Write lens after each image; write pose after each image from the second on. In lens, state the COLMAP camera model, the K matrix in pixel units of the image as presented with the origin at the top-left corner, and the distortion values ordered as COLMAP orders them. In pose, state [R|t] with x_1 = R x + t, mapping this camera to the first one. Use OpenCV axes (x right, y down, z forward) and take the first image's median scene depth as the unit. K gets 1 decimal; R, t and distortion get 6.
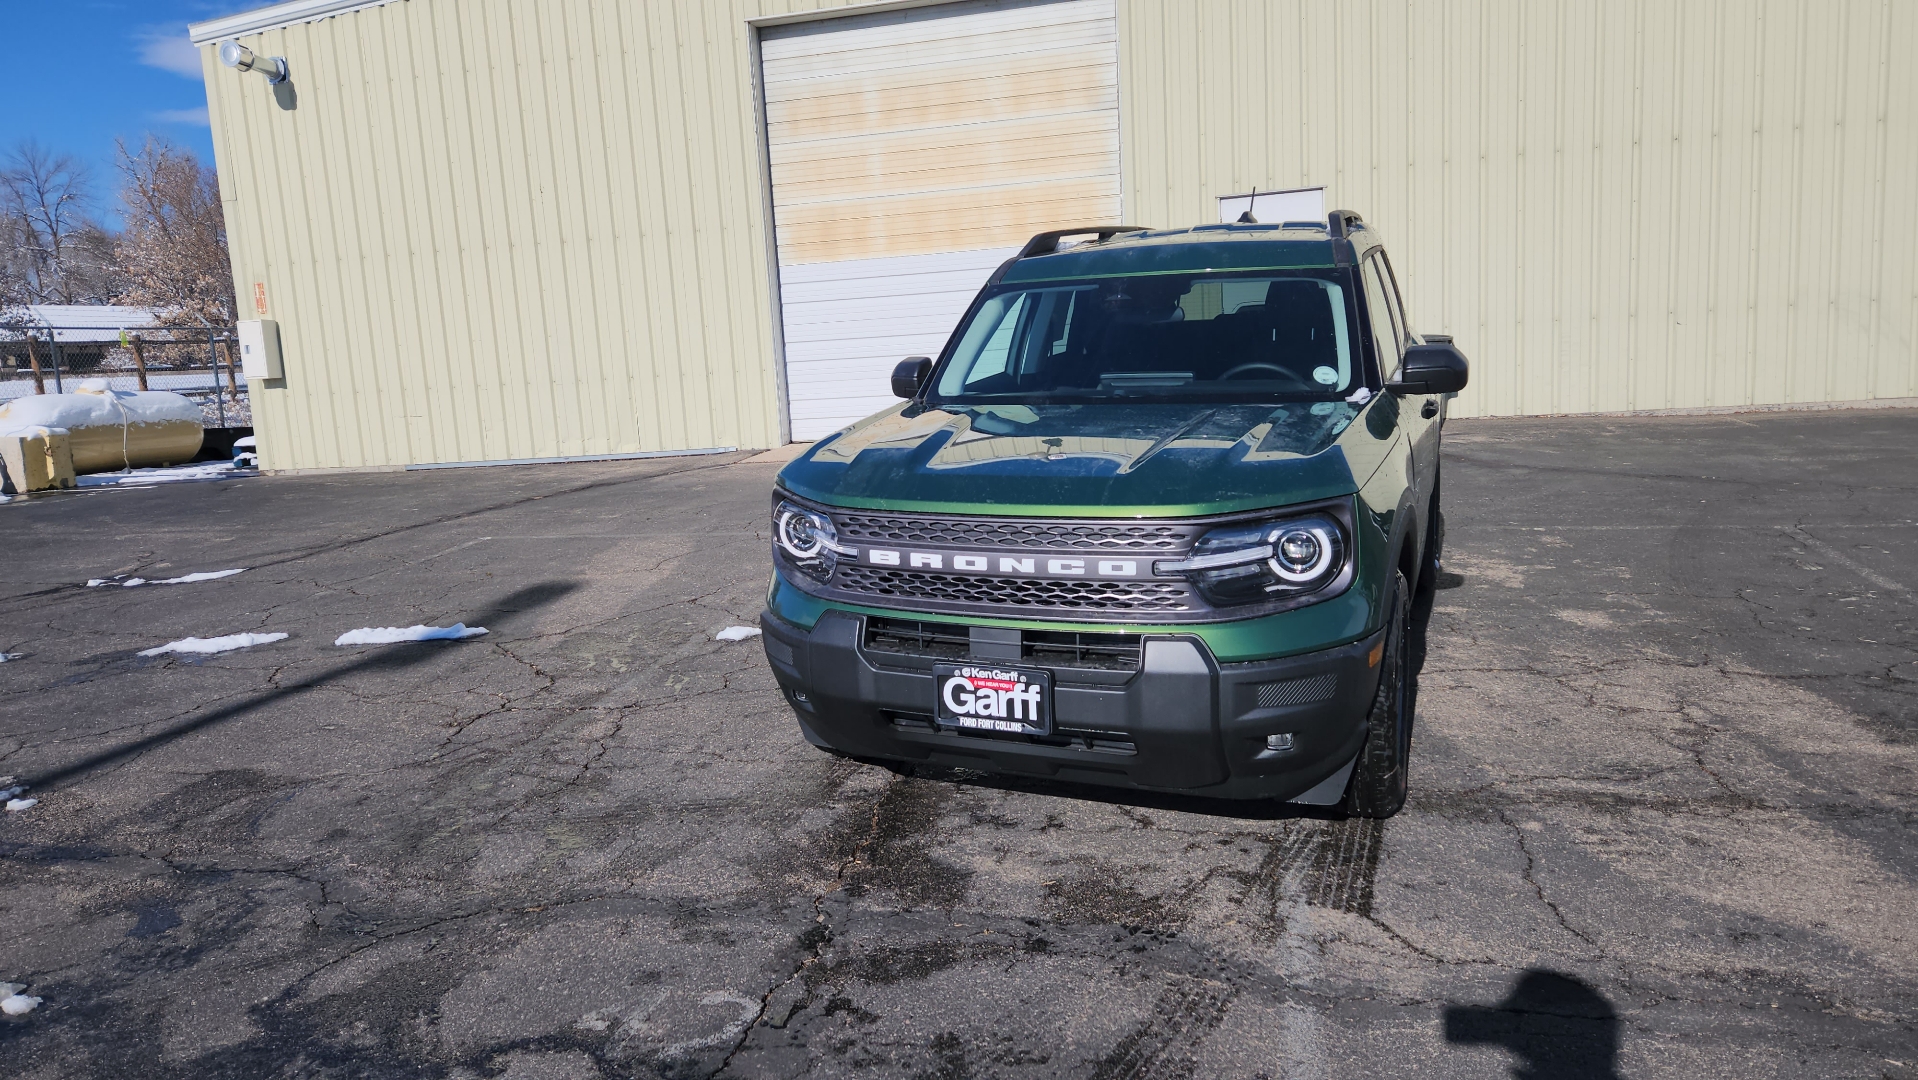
lens RADIAL K [[1265.1, 0, 930.0], [0, 1265.1, 534.9], [0, 0, 1]] dist [0.083184, -0.067250]
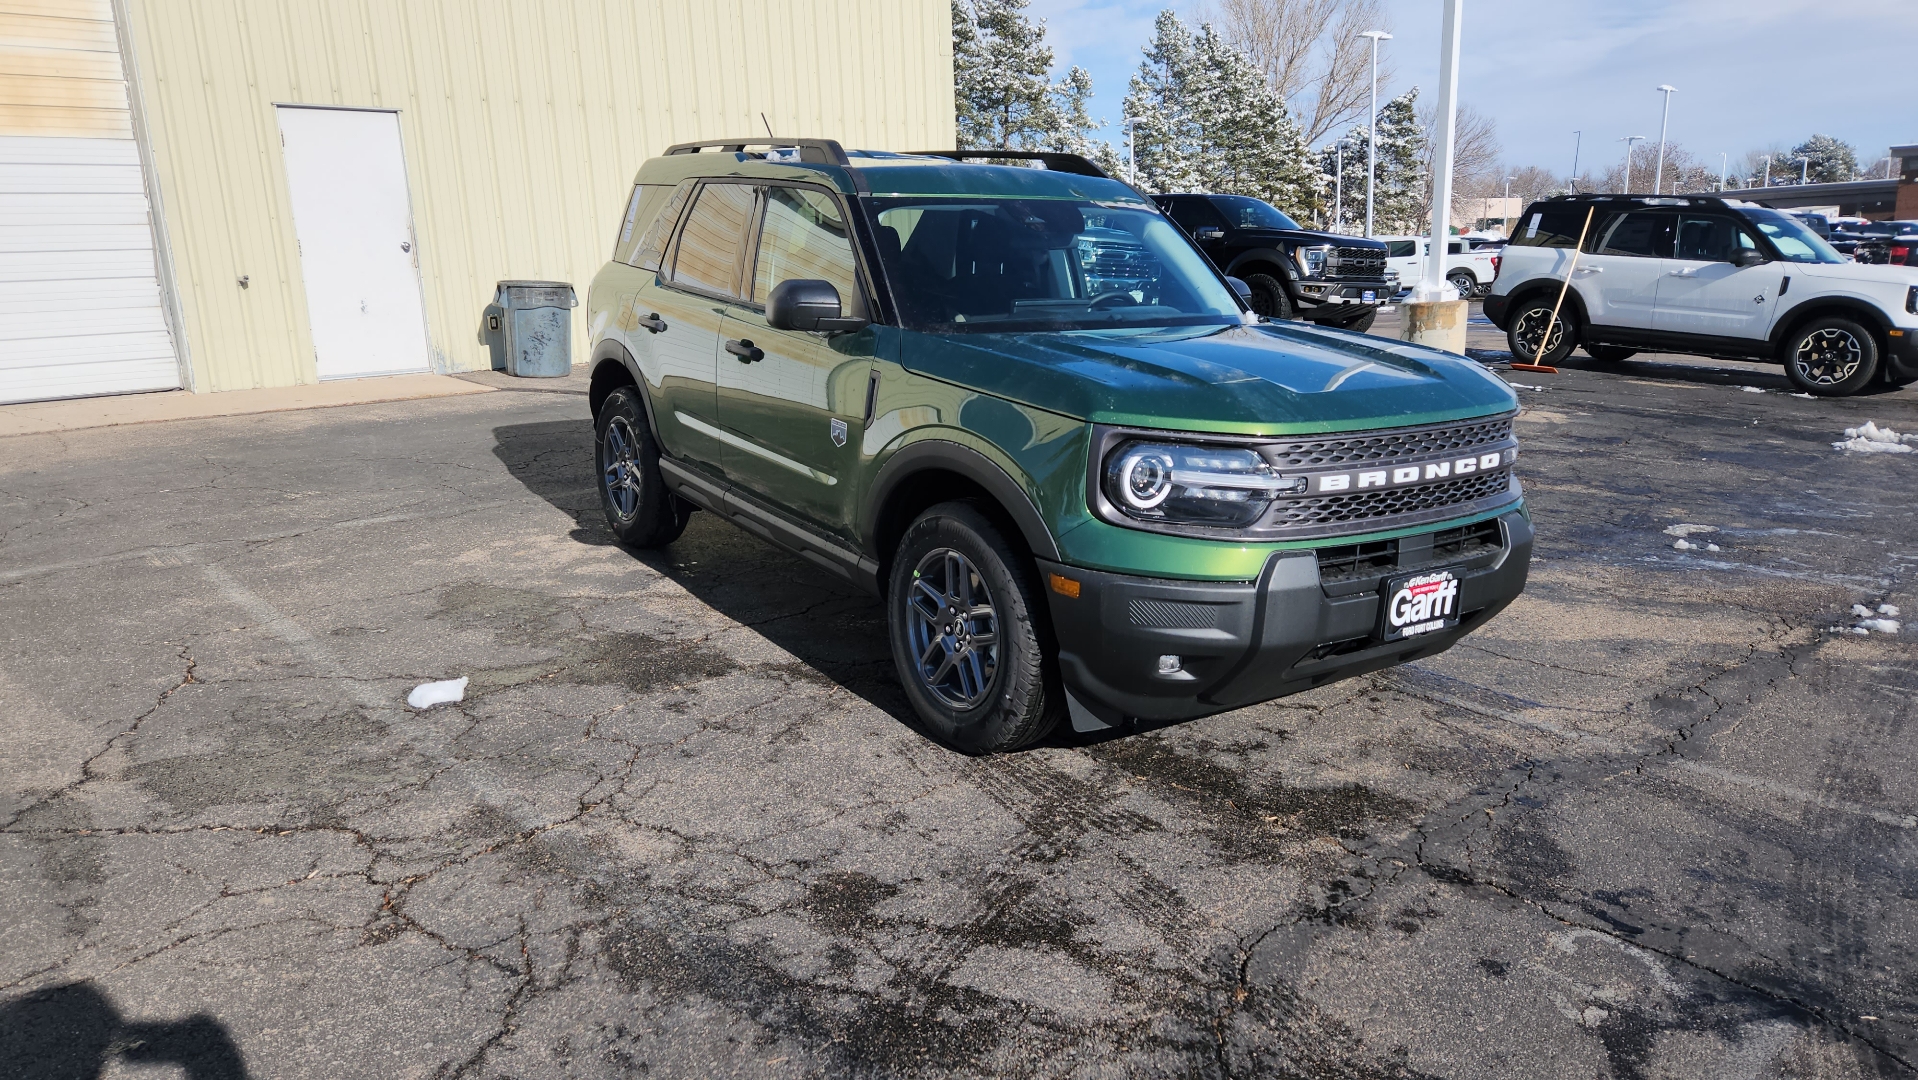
lens RADIAL K [[1268.8, 0, 929.5], [0, 1268.8, 554.8], [0, 0, 1]] dist [0.072485, -0.062976]
pose [[0.552055, -0.155417, 0.819196, -0.862798], [0.117009, 0.987193, 0.108437, -0.059129], [-0.825557, 0.035990, 0.563170, 0.625476]]
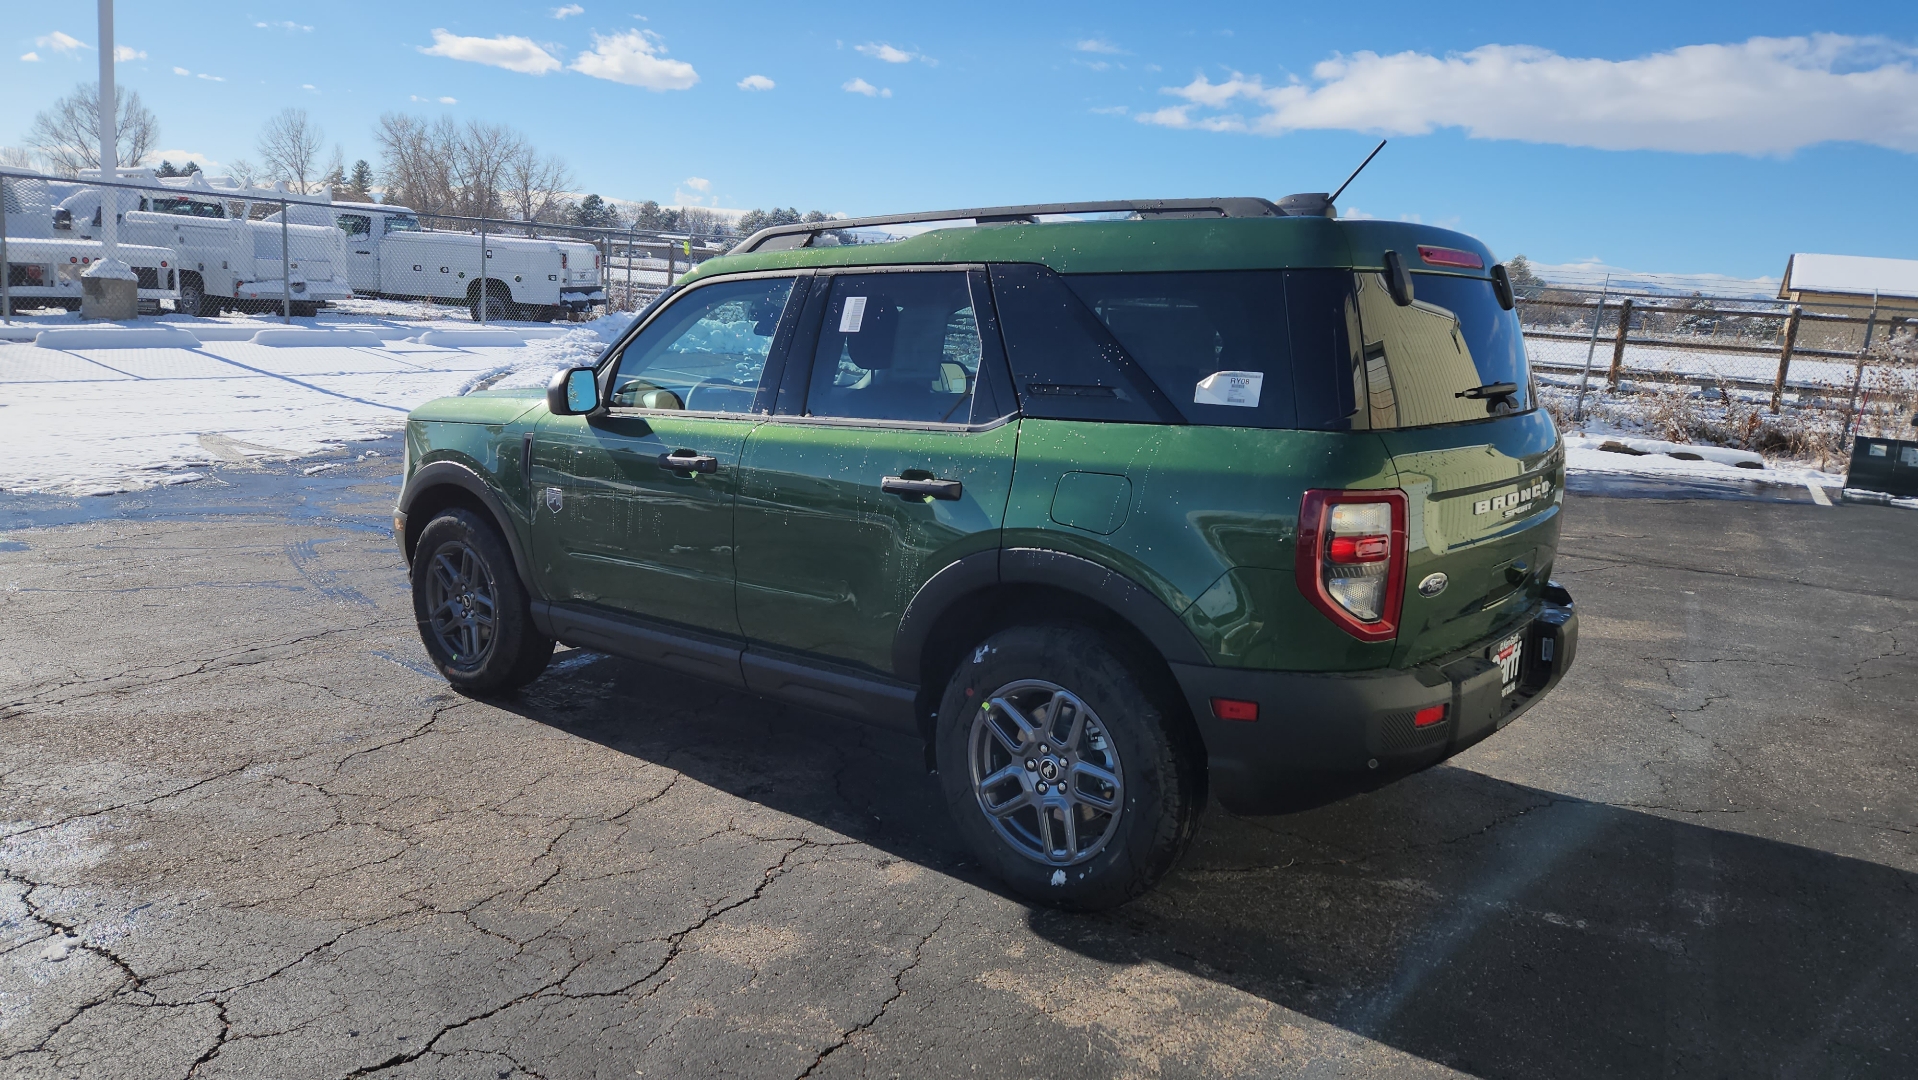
lens RADIAL K [[1280.3, 0, 925.7], [0, 1280.3, 526.7], [0, 0, 1]] dist [0.075956, -0.062884]
pose [[-0.288409, 0.197336, -0.936952, 1.404848], [-0.198616, 0.944920, 0.260152, -0.379918], [0.936681, 0.261123, -0.233329, 1.676735]]
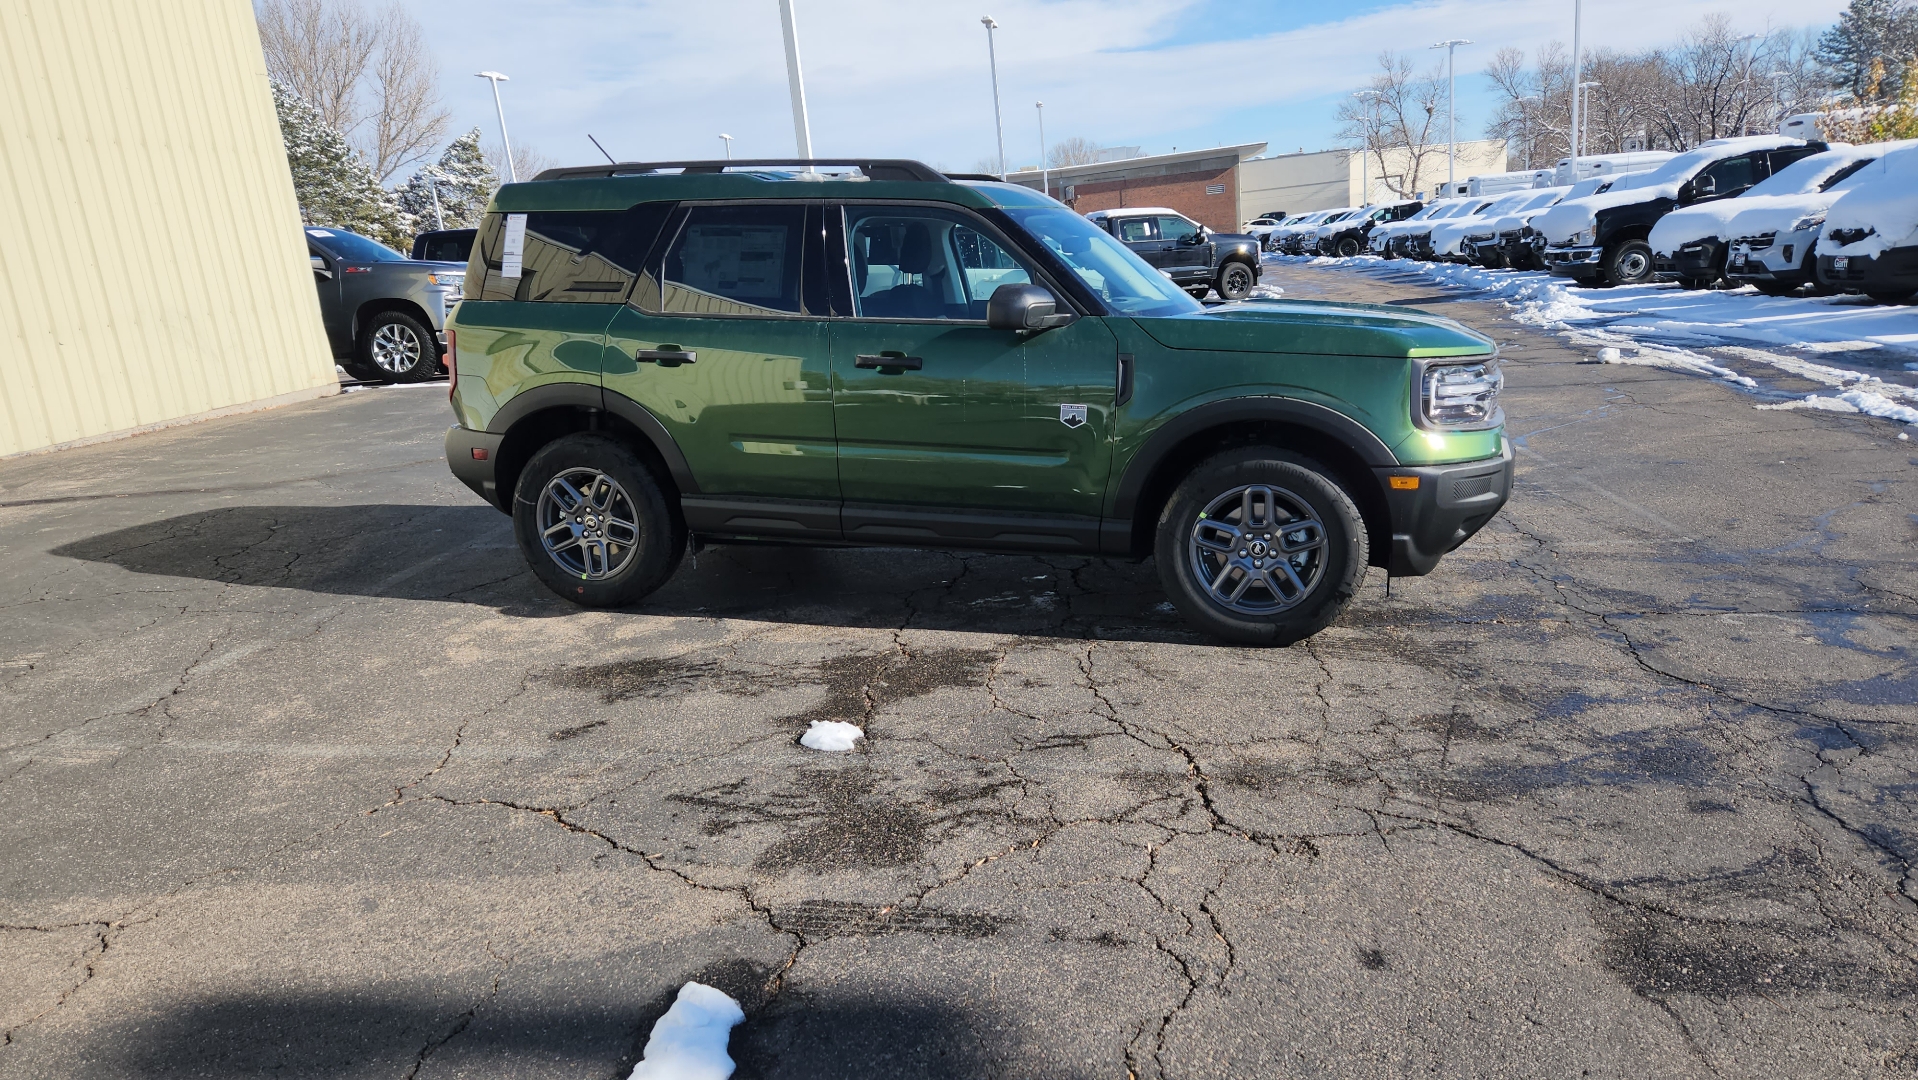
lens RADIAL K [[1276.6, 0, 959.6], [0, 1276.6, 549.1], [0, 0, 1]] dist [0.080501, -0.066650]
pose [[-0.116231, -0.173283, 0.977989, -1.203105], [0.227318, 0.953886, 0.196029, -0.192863], [-0.966859, 0.245099, -0.071481, 1.500904]]
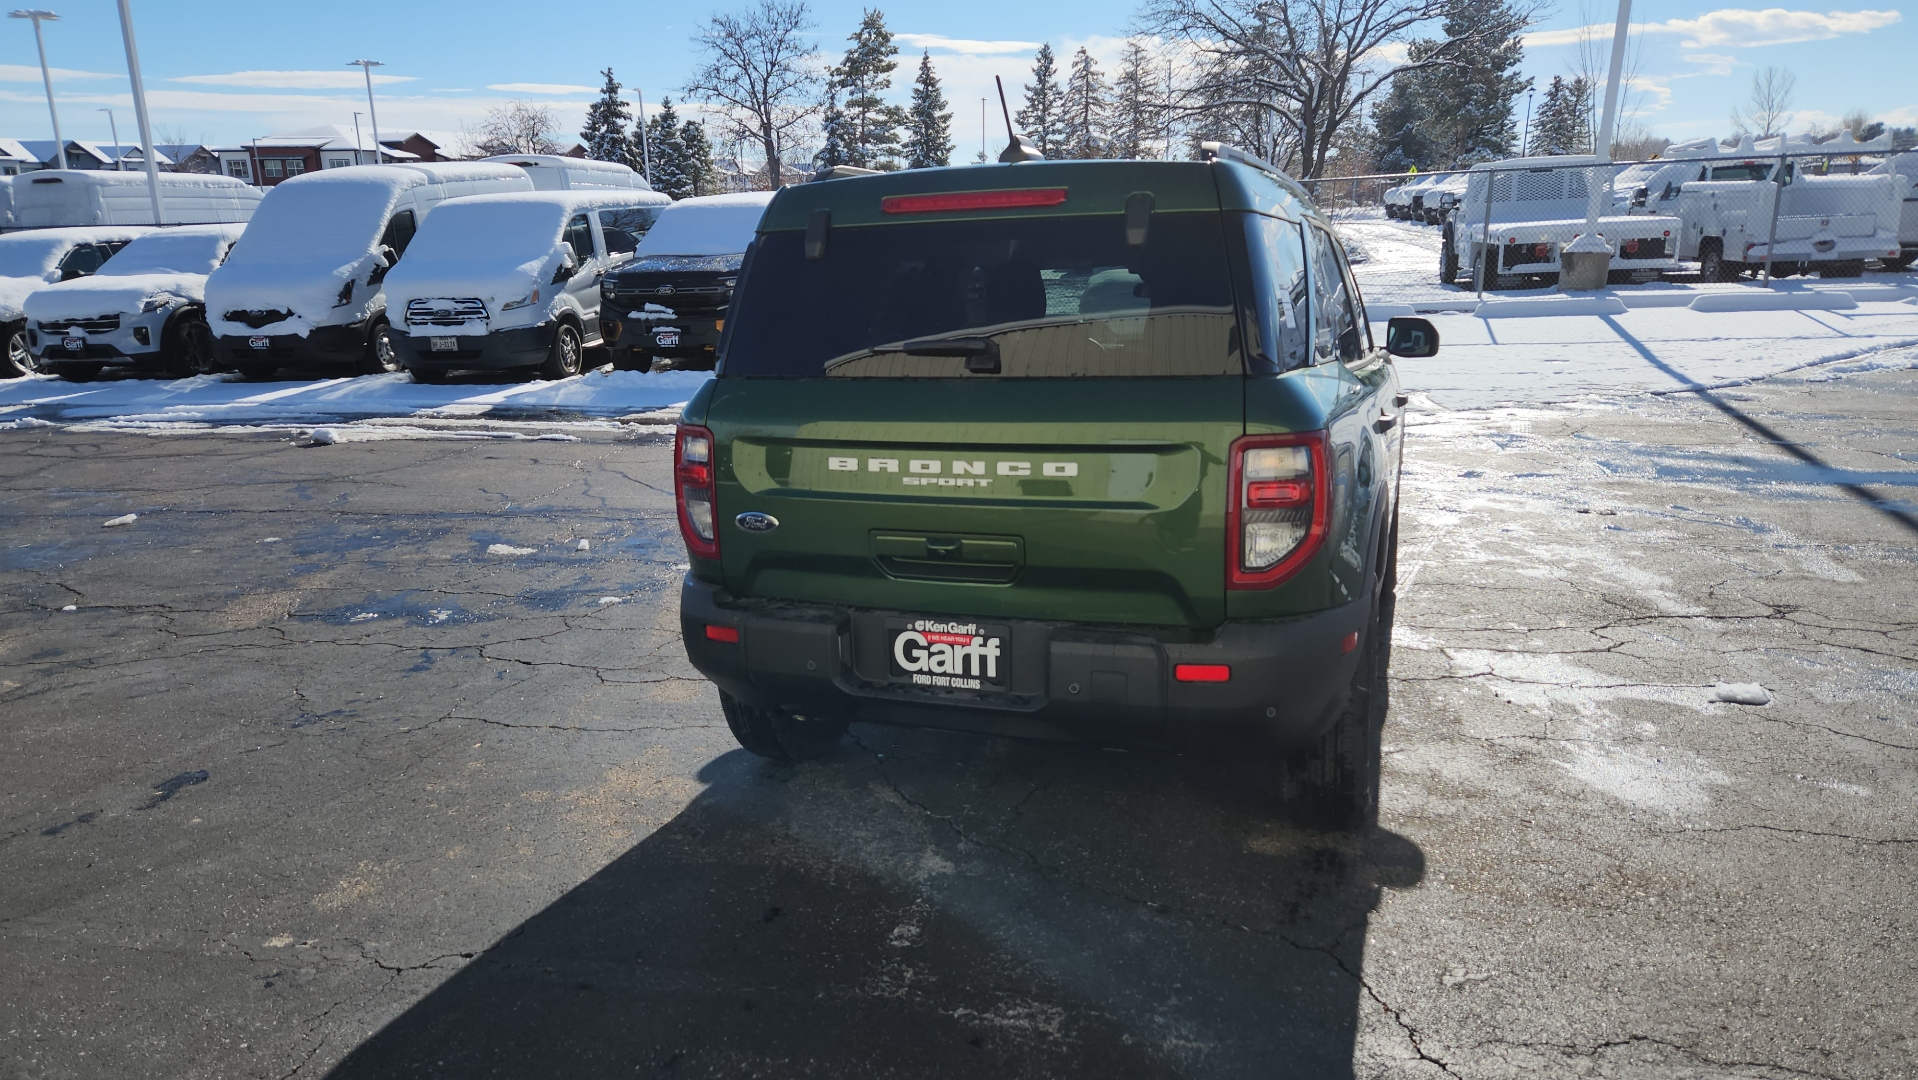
lens RADIAL K [[1265.1, 0, 930.0], [0, 1265.1, 534.9], [0, 0, 1]] dist [0.083184, -0.067250]
pose [[-0.996636, 0.079341, -0.020556, 0.507050], [0.065432, 0.921256, 0.383413, -0.505585], [0.049358, 0.380778, -0.923348, 2.552026]]
